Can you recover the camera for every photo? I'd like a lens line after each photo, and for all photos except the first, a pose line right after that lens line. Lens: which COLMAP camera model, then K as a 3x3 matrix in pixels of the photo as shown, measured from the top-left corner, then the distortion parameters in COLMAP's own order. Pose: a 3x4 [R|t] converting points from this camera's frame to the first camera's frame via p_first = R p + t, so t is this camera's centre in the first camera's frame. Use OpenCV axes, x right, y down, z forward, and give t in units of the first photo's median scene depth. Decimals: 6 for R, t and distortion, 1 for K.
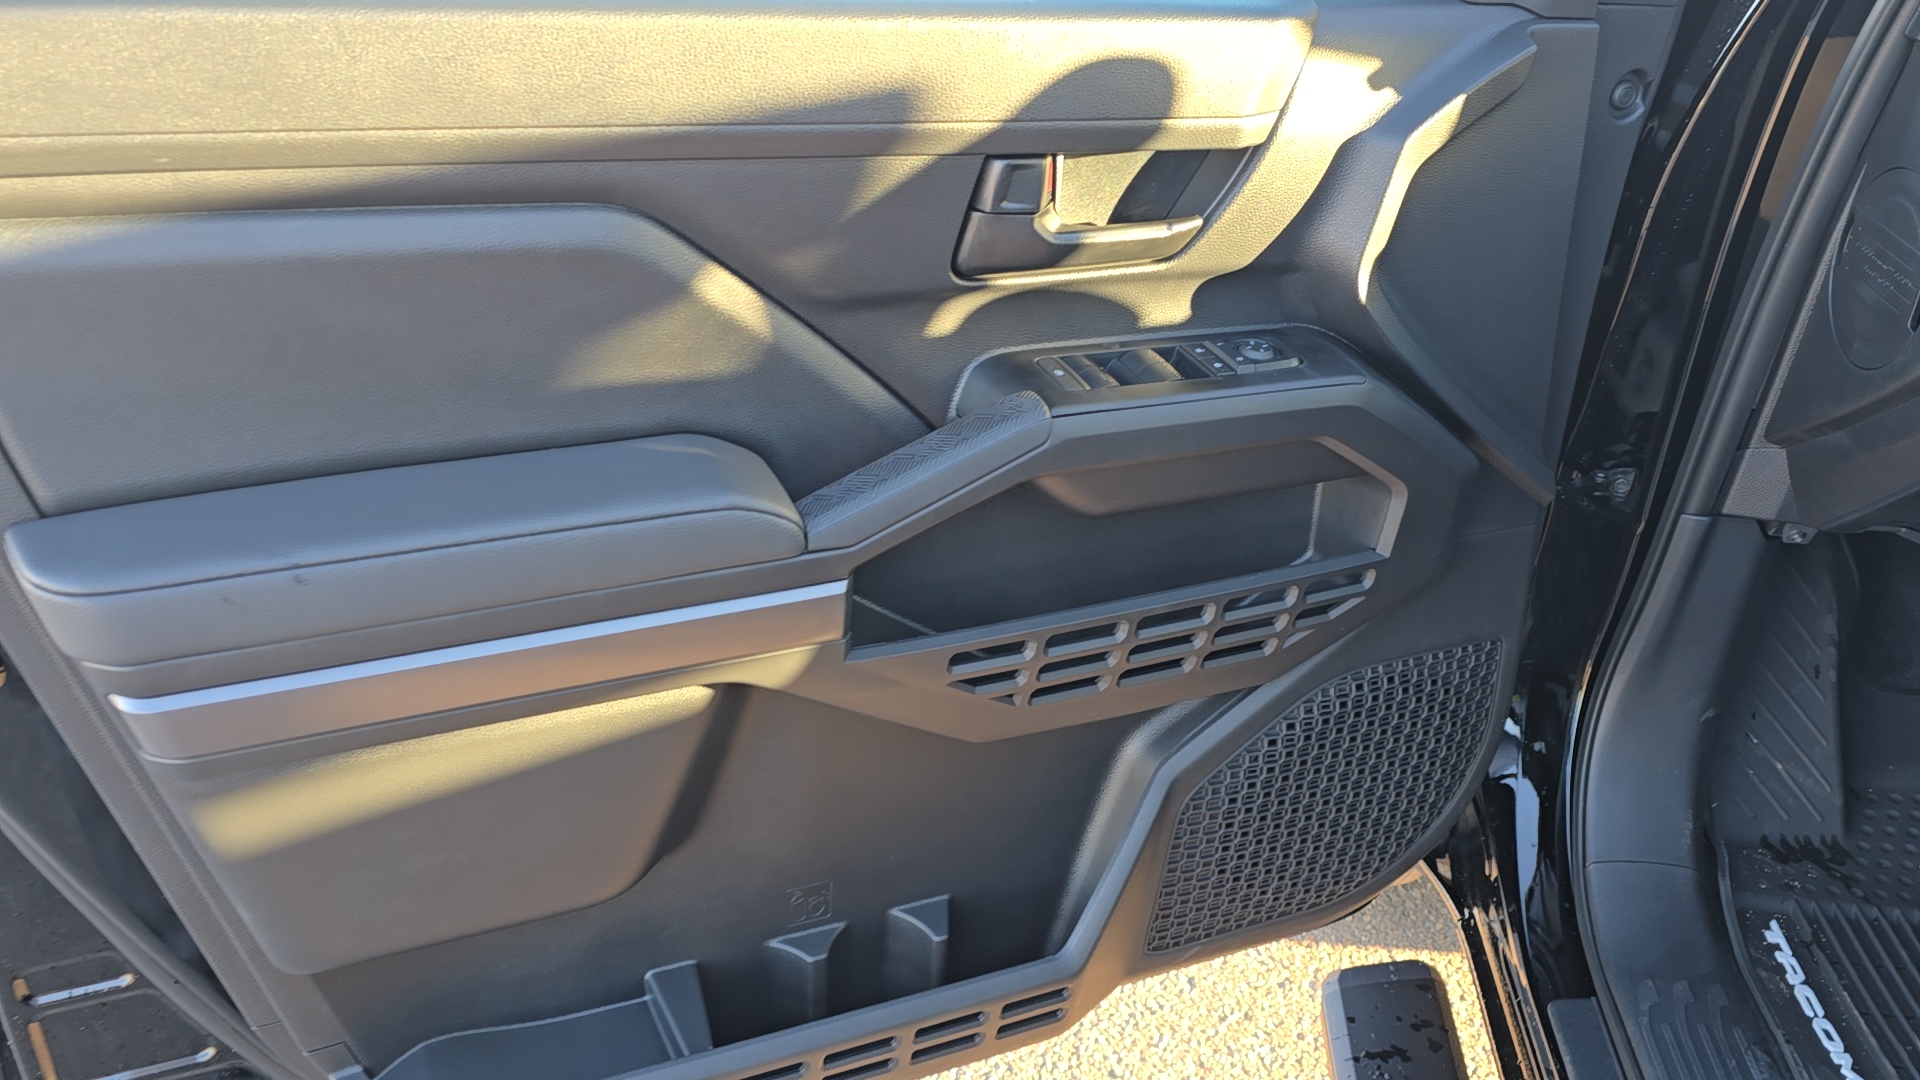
lens RADIAL K [[1610.4, 0, 960.0], [0, 1610.4, 540.0], [0, 0, 1]] dist [-0.004725, 0.014517]
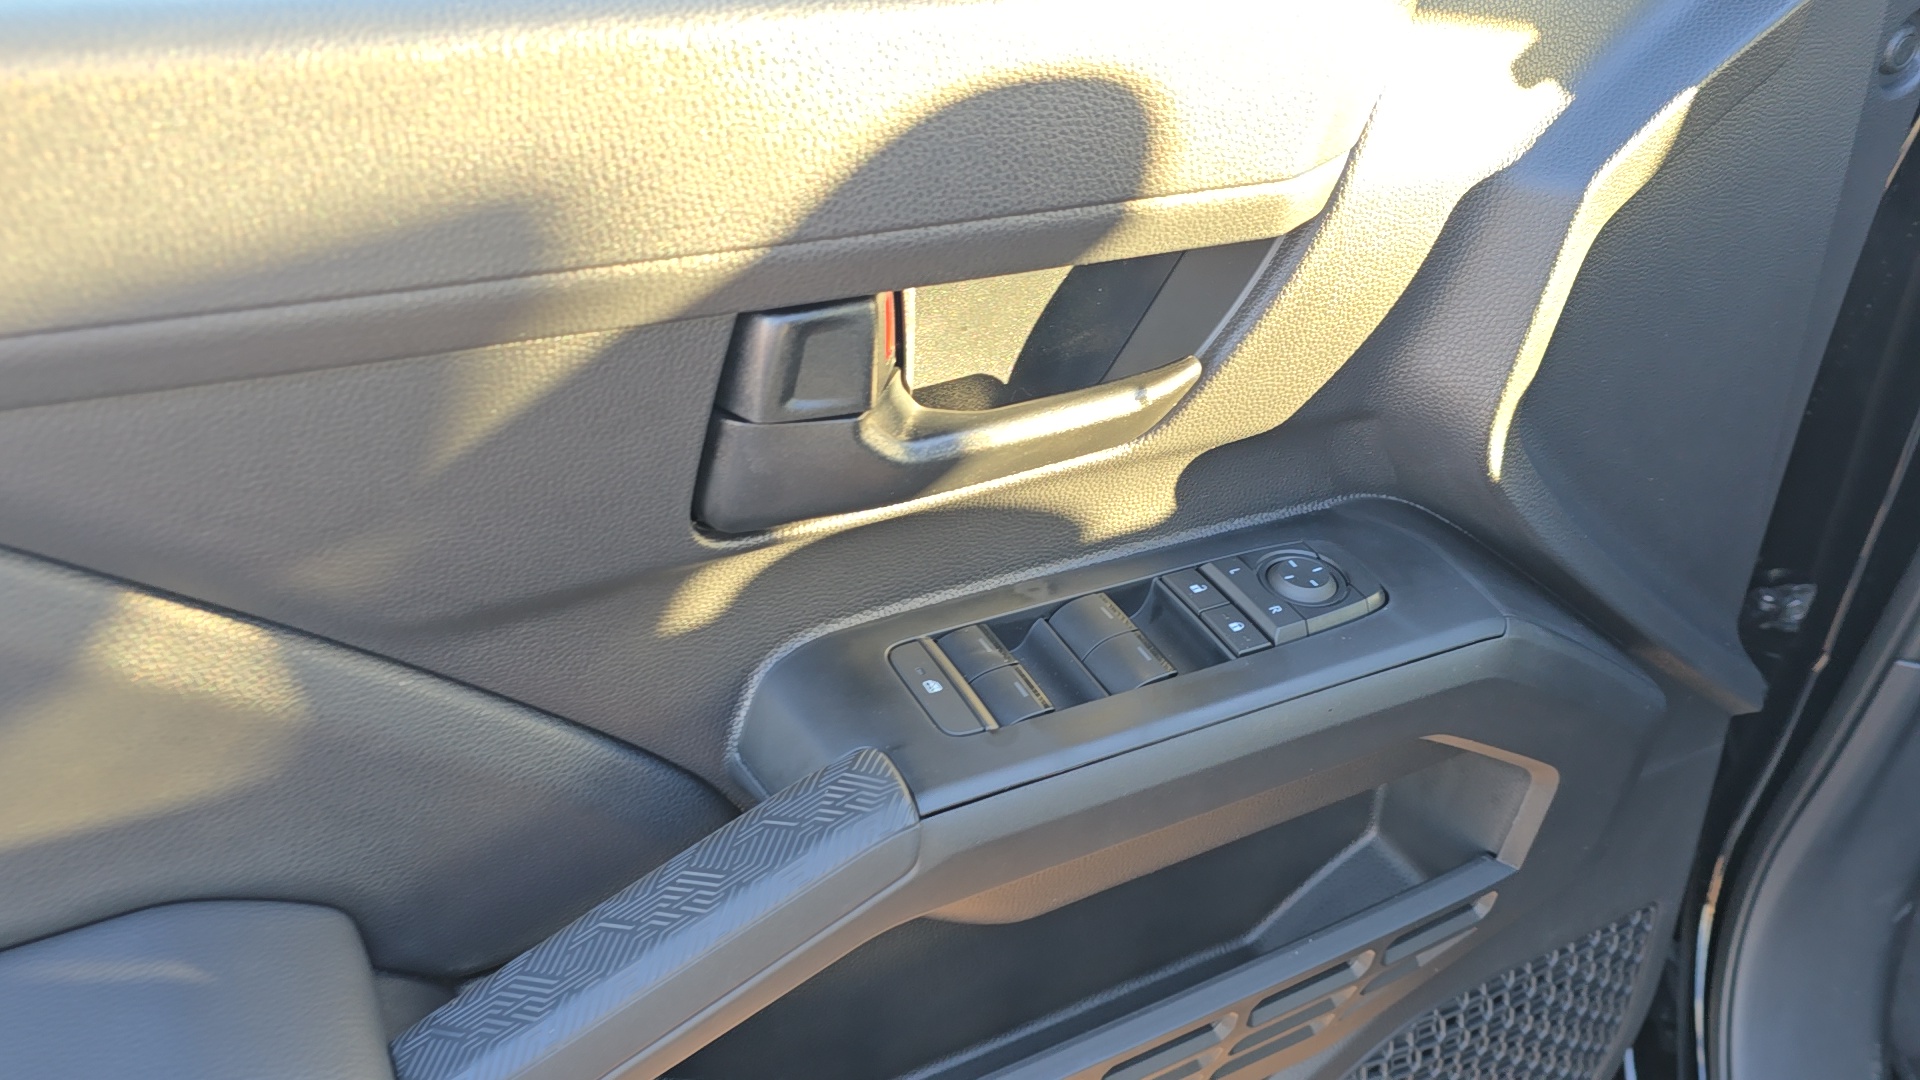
lens RADIAL K [[1643.5, 0, 931.7], [0, 1643.5, 540.8], [0, 0, 1]] dist [-0.013500, -0.004247]
pose [[0.998143, -0.051742, 0.032133, 0.045901], [0.049309, 0.996157, 0.072383, -0.183321], [-0.035754, -0.070664, 0.996859, 0.479147]]
